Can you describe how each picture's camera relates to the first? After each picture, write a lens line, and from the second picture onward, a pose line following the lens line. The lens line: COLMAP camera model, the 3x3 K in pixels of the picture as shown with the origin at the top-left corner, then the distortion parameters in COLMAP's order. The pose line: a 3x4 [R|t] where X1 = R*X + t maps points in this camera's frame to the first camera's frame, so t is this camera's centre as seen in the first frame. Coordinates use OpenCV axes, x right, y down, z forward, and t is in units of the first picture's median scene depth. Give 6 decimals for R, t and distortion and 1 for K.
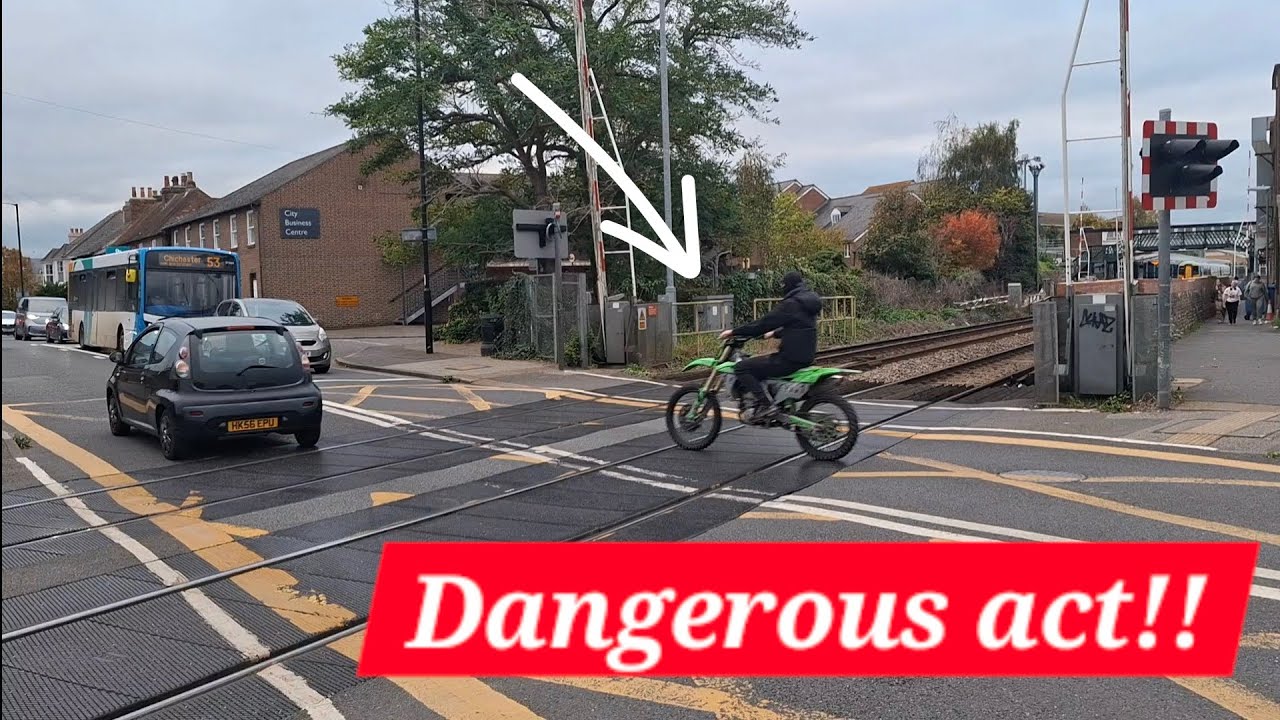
lens RADIAL K [[1007.4, 0, 640.0], [0, 1007.4, 360.0], [0, 0, 1]] dist [-0.003152, -0.153029]
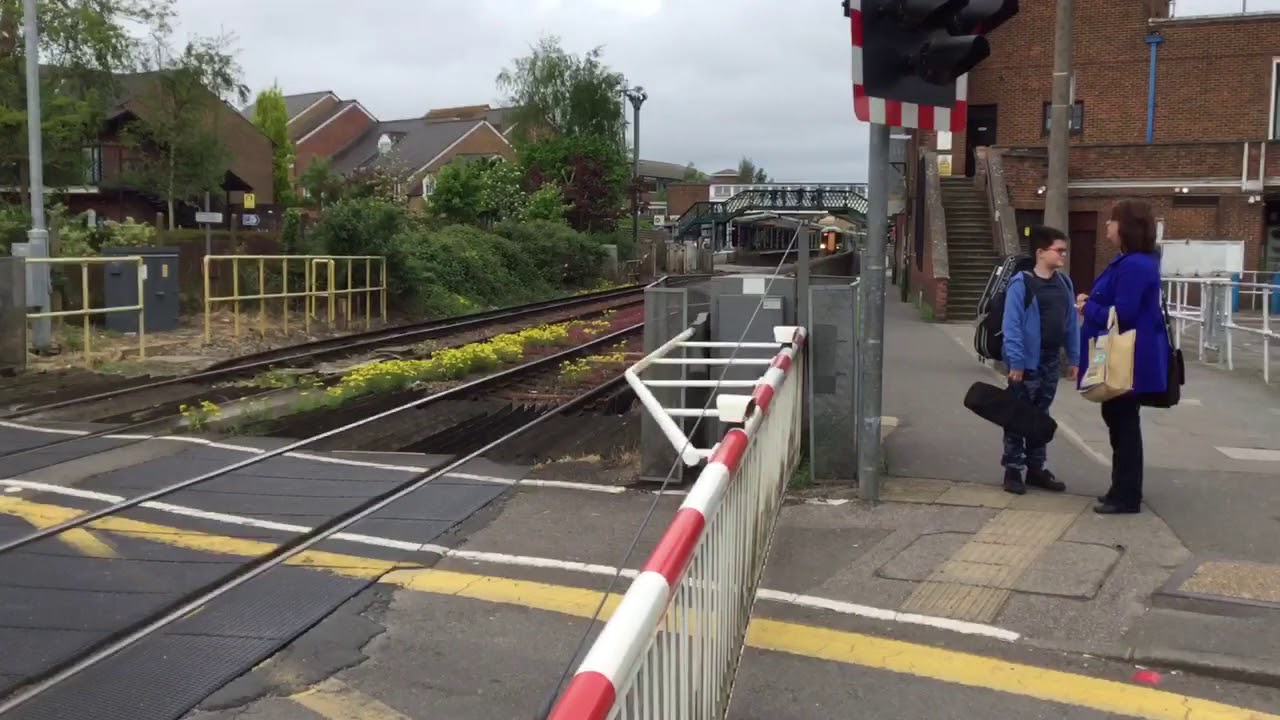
lens RADIAL K [[1143.5, 0, 640.0], [0, 1143.5, 360.0], [0, 0, 1]] dist [0.010266, 0.002639]
pose [[0.927782, -0.000648, 0.373121, 0.061142], [-0.011468, 0.999477, 0.030252, -0.013156], [-0.372945, -0.032346, 0.927289, 0.156292]]
